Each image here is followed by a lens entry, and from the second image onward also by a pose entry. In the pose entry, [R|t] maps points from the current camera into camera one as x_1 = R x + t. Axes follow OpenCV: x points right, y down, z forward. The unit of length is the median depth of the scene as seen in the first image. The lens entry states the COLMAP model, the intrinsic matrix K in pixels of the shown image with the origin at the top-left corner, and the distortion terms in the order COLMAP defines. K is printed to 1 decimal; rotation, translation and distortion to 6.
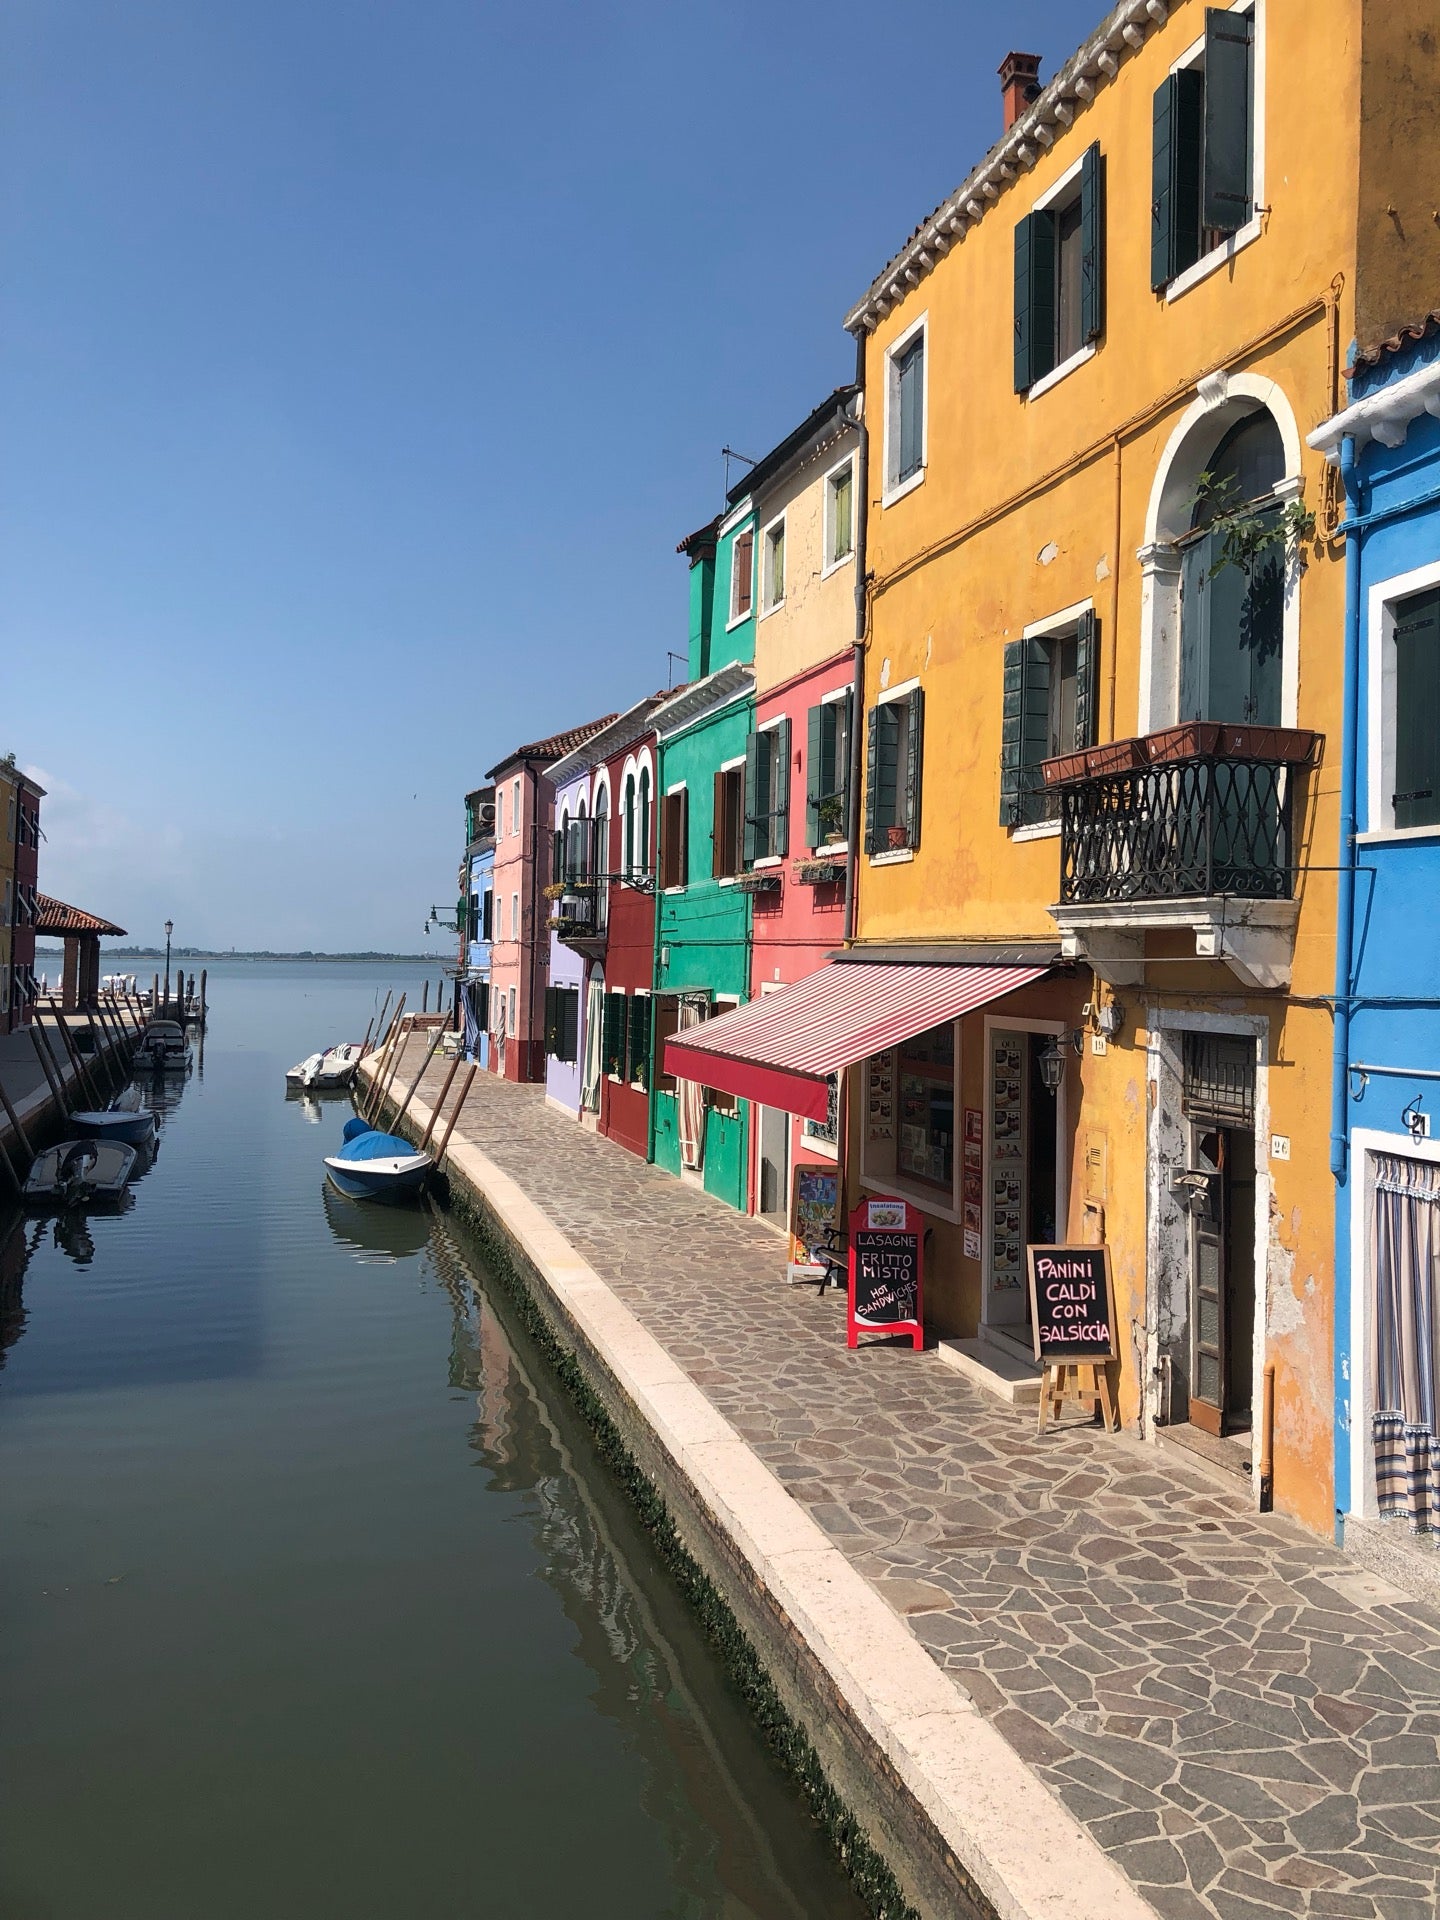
lens RADIAL K [[1571.1, 0, 720.0], [0, 1571.1, 960.0], [0, 0, 1]] dist [-0.061906, 0.138182]
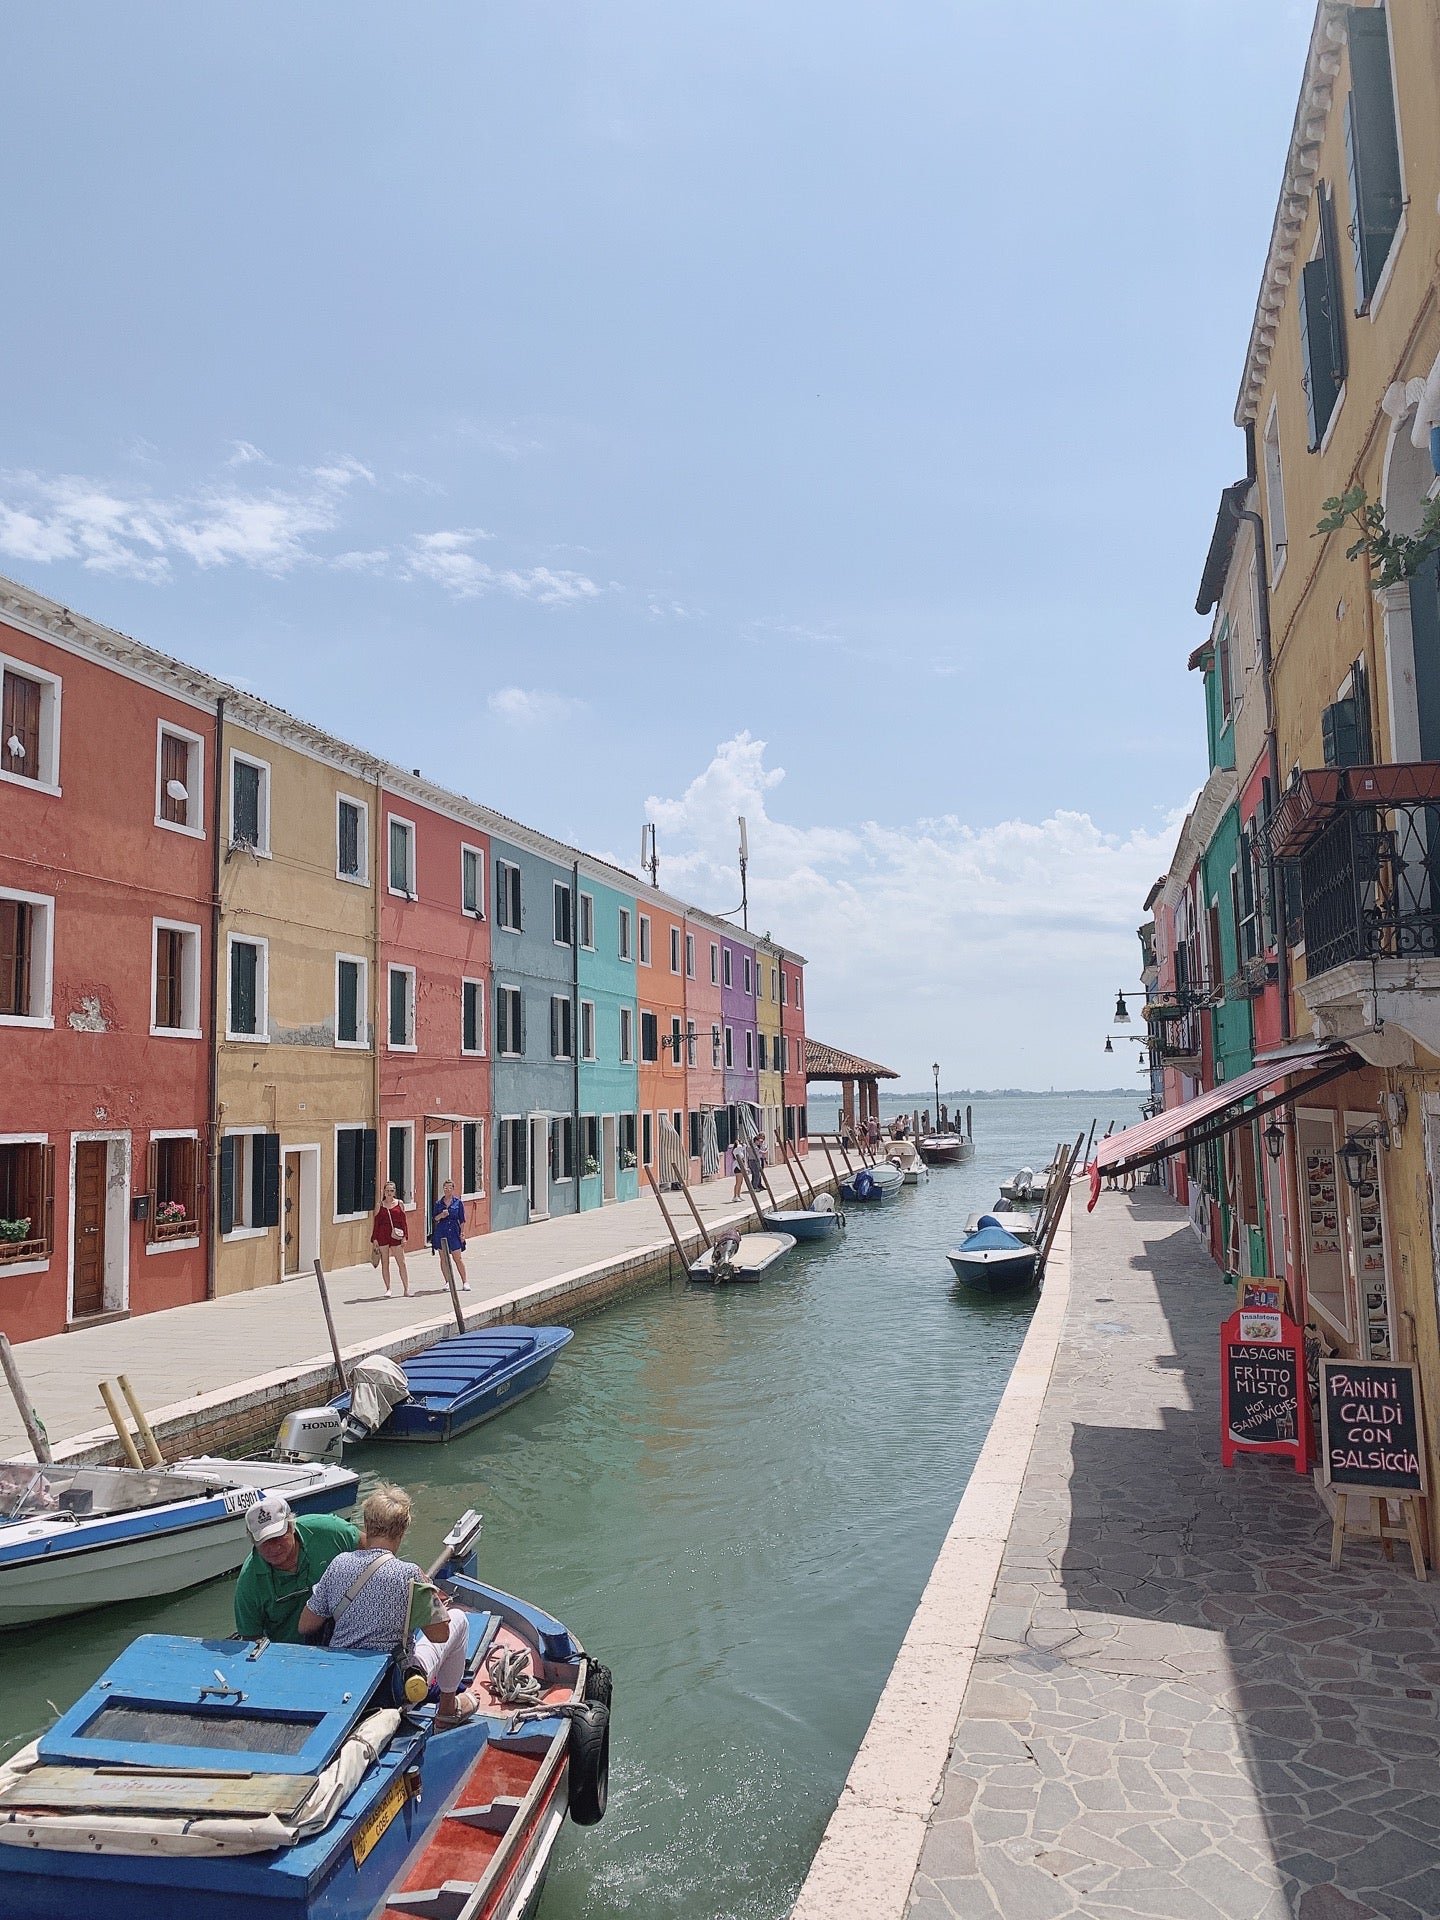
lens RADIAL K [[1462.2, 0, 720.0], [0, 1462.2, 960.0], [0, 0, 1]] dist [-0.009026, 0.001445]
pose [[0.849757, -0.091284, -0.519211, 0.365670], [0.042414, 0.993540, -0.105261, 0.026703], [0.525466, 0.067425, 0.848139, 0.080277]]
